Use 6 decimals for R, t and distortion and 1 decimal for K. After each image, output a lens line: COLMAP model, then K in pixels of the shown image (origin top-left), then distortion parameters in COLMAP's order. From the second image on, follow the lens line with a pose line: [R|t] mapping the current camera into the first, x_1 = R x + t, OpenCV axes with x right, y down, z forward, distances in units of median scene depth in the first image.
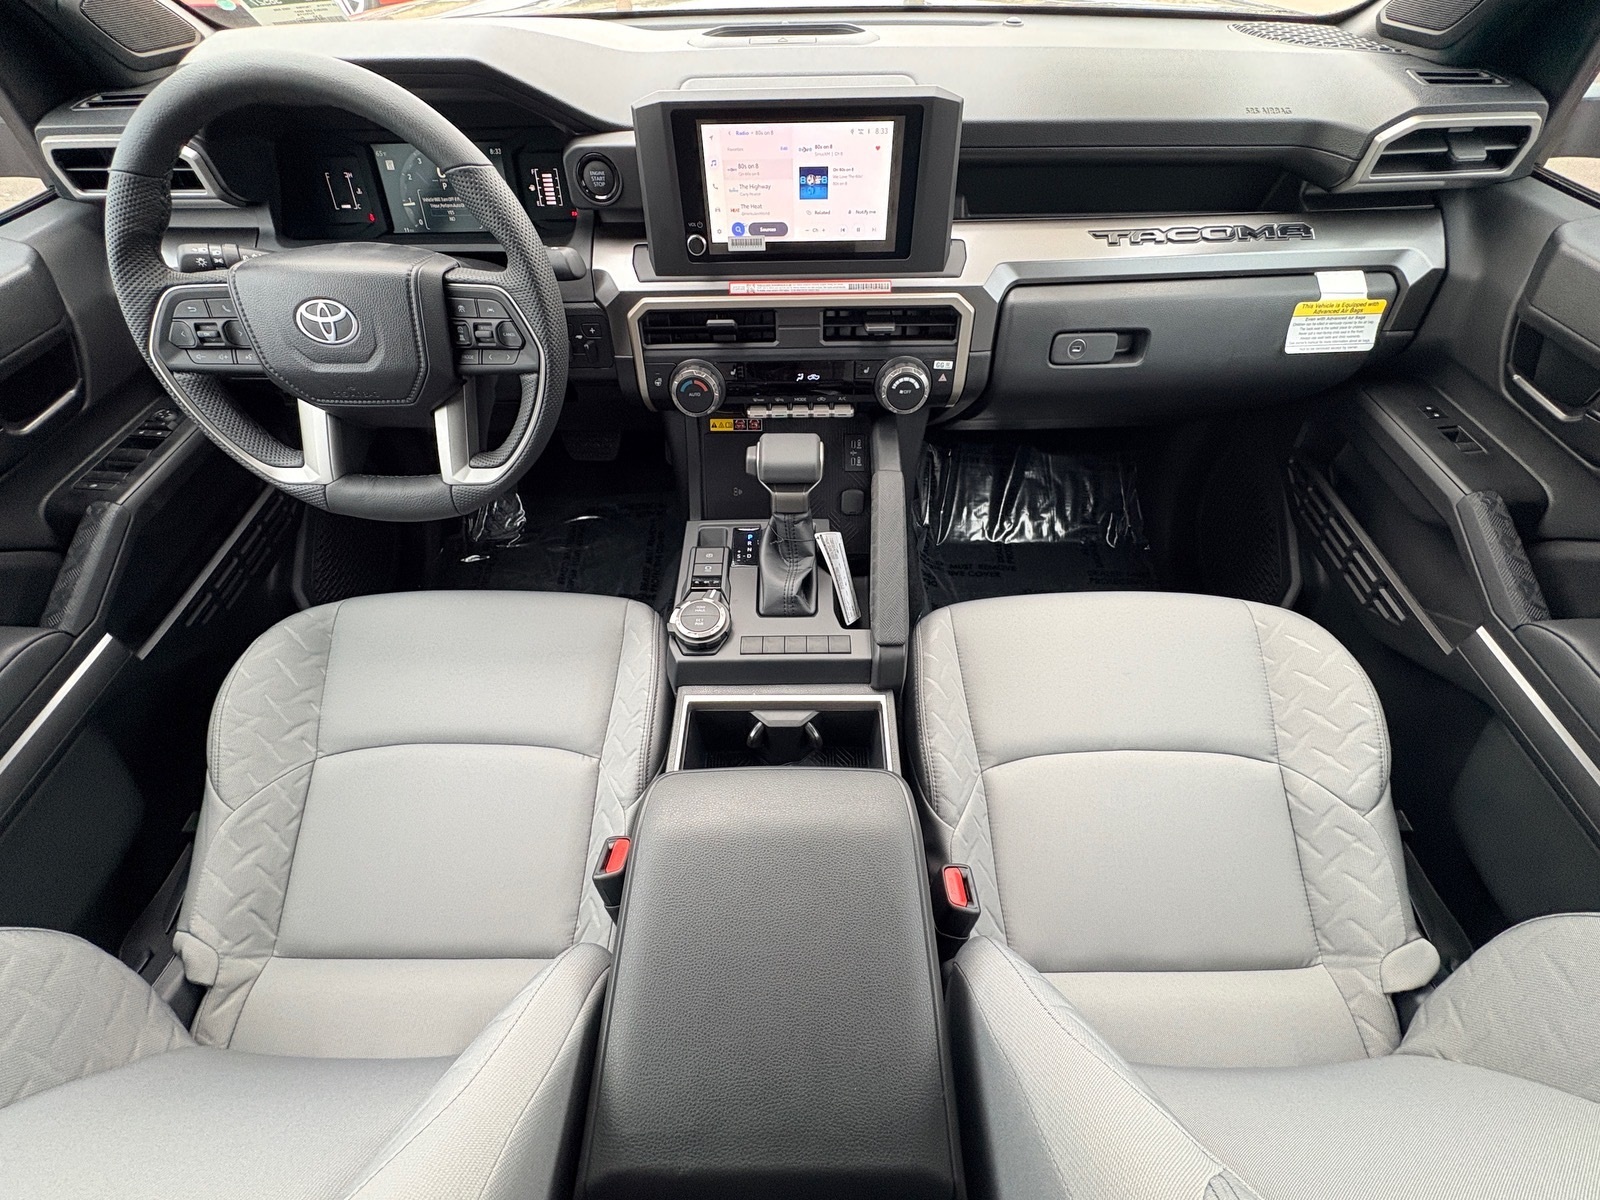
lens RADIAL K [[661.5, 0, 800.9], [0, 661.5, 593.3], [0, 0, 1]] dist [0.002428, 0.000447]
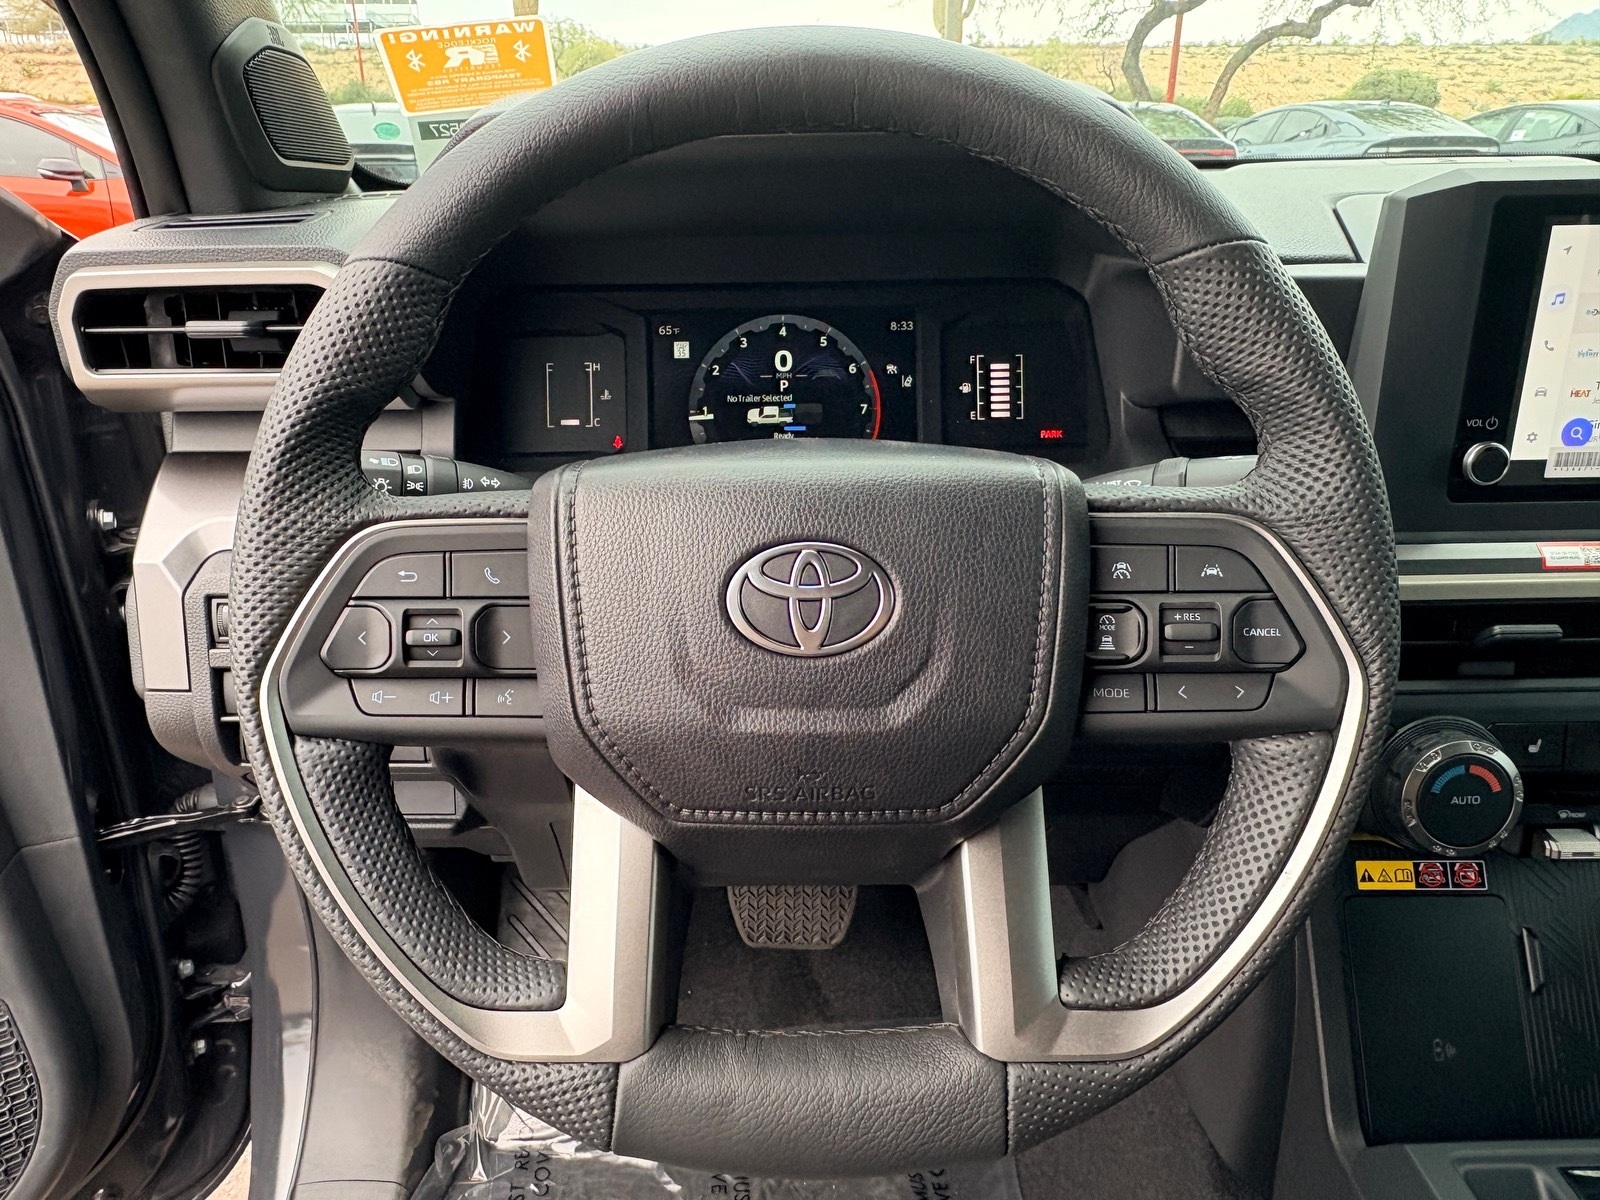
lens RADIAL K [[1127.7, 0, 762.5], [0, 1127.7, 593.3], [0, 0, 1]] dist [-0.005345, 0.009780]
pose [[1.000000, -0.000482, -0.000838, -0.593921], [0.000036, 0.884806, -0.465960, -0.101682], [0.000966, 0.465959, 0.884806, 0.365131]]
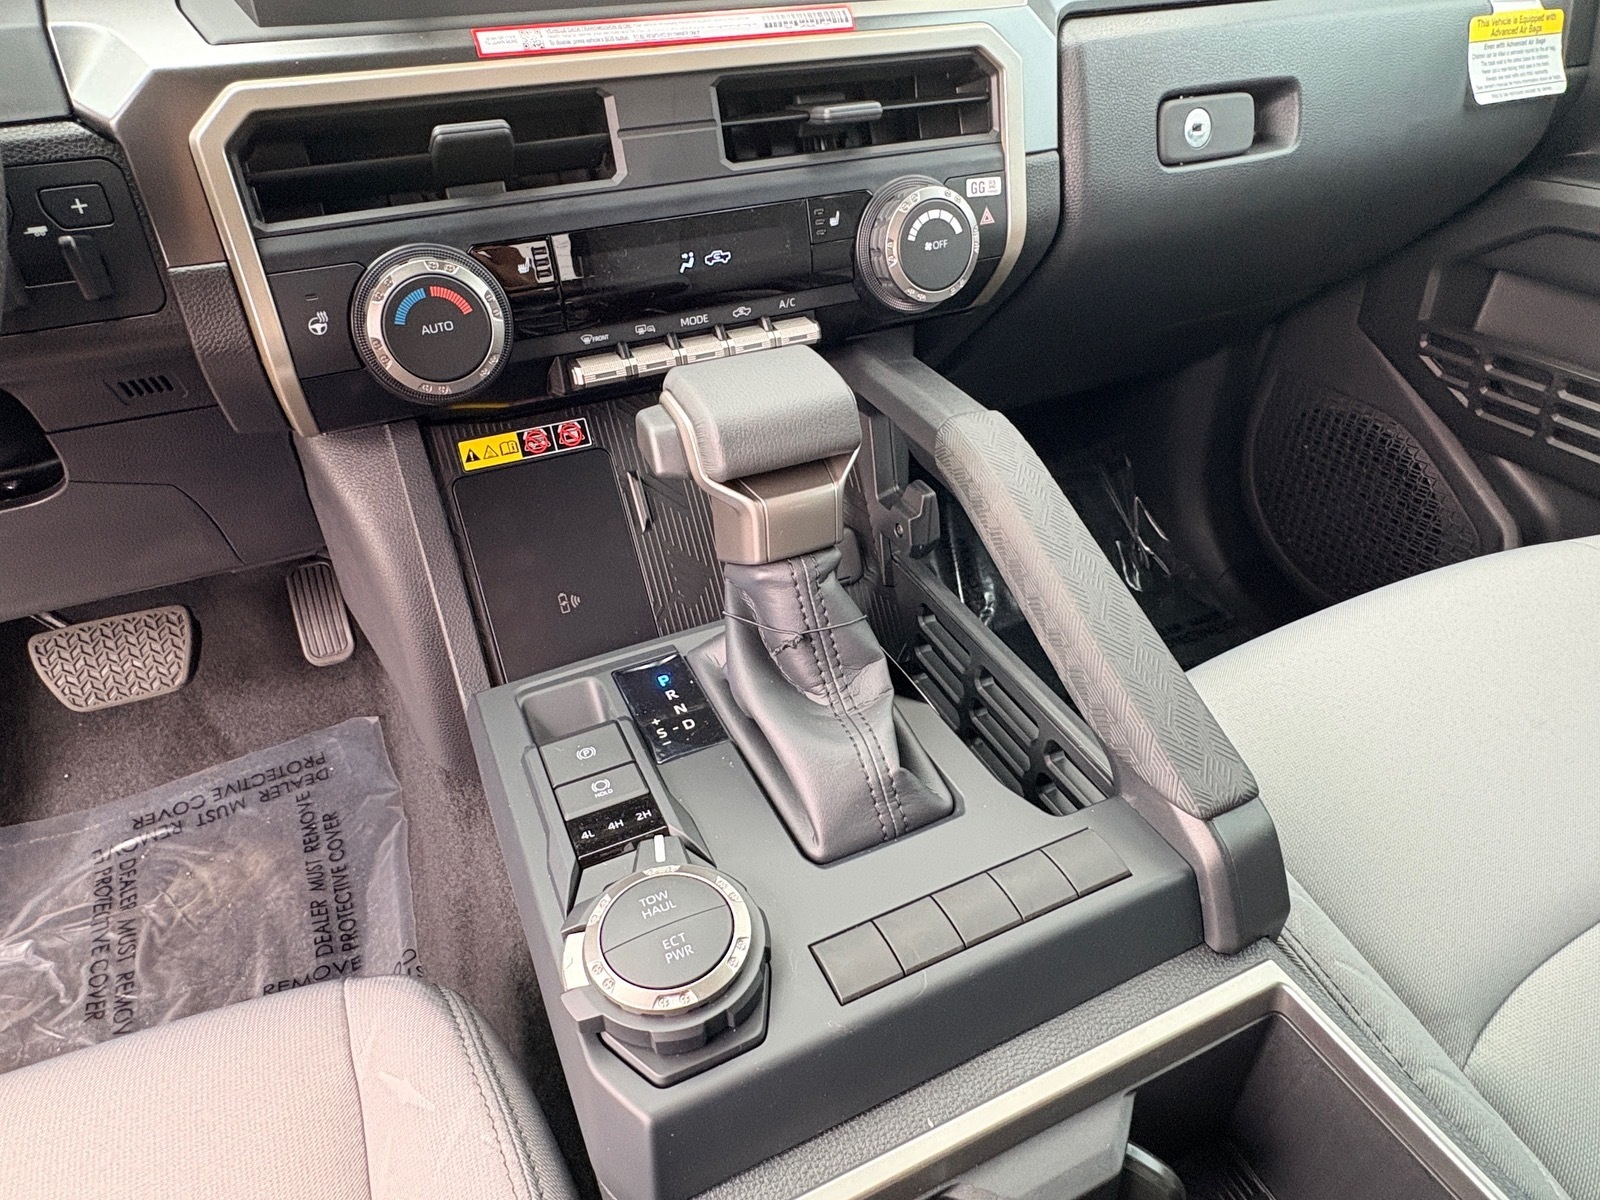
lens RADIAL K [[945.7, 0, 773.9], [0, 945.7, 591.9], [0, 0, 1]] dist [0.000896, 0.001634]
pose [[0.911391, -0.248449, 0.328086, -0.204488], [0.326376, 0.921966, -0.208465, -0.000892], [-0.250691, 0.297073, 0.921359, 0.539106]]
